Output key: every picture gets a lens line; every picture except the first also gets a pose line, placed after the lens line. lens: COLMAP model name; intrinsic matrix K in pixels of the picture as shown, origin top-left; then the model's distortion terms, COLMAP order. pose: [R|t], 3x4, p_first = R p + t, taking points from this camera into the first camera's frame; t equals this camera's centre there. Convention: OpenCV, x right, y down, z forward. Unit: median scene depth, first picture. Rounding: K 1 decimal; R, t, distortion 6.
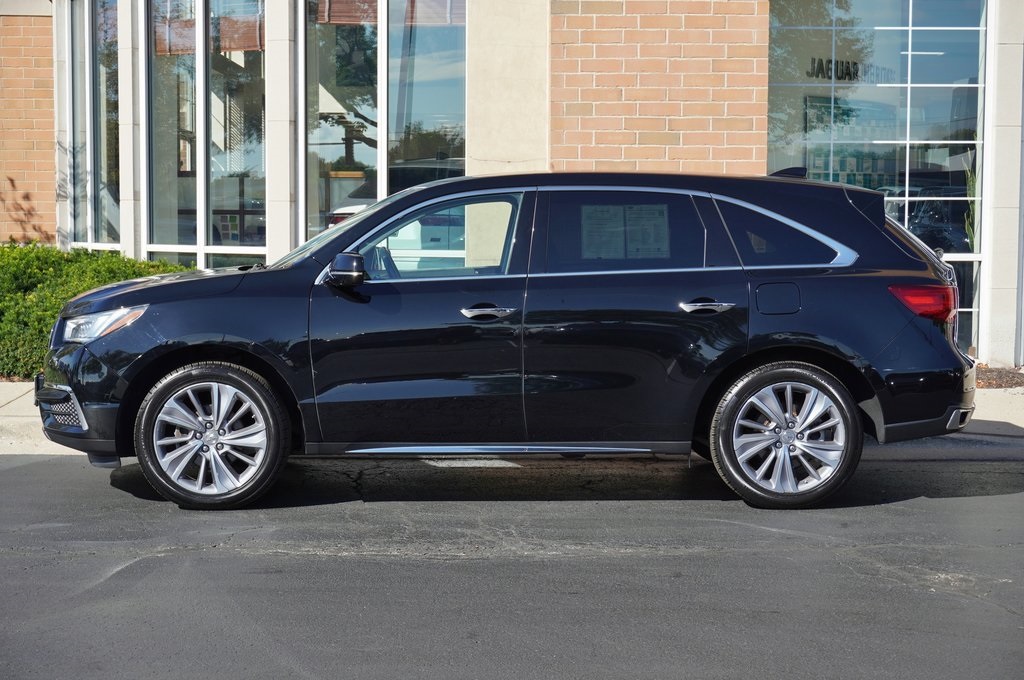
lens RADIAL K [[2051.3, 0, 503.2], [0, 2051.3, 344.3], [0, 0, 1]] dist [0.102953, 0.000000]
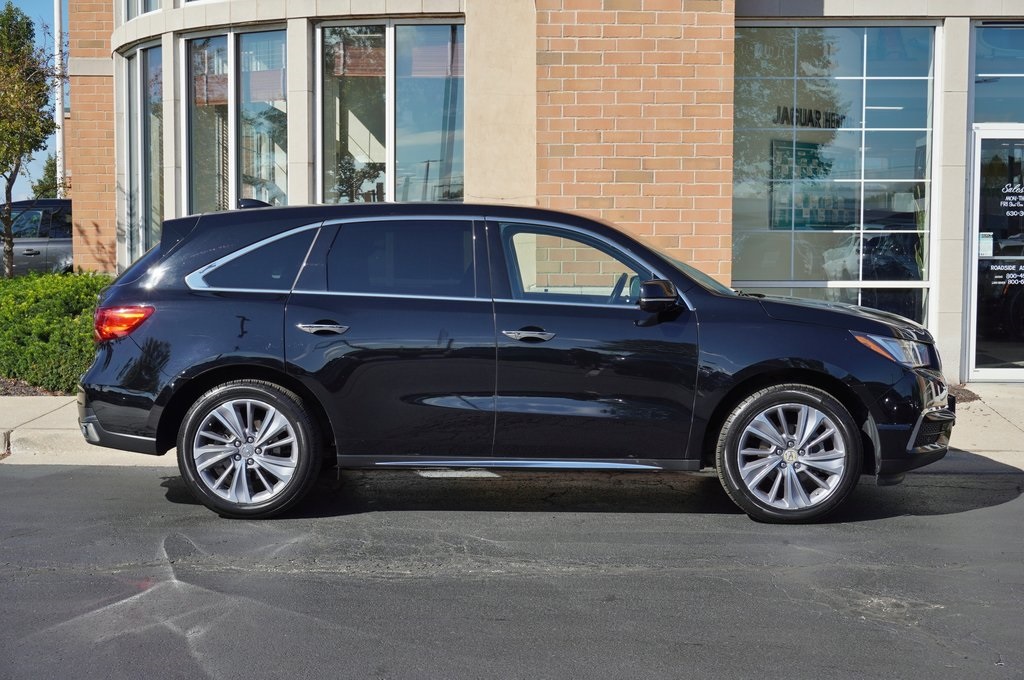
lens RADIAL K [[1596.4, 0, 520.8], [0, 1596.4, 342.2], [0, 0, 1]] dist [0.077864, 0.000000]
pose [[0.999418, 0.000937, -0.034093, 0.044300], [-0.001184, 0.999973, -0.007221, -0.005002], [0.034085, 0.007258, 0.999393, 0.139972]]
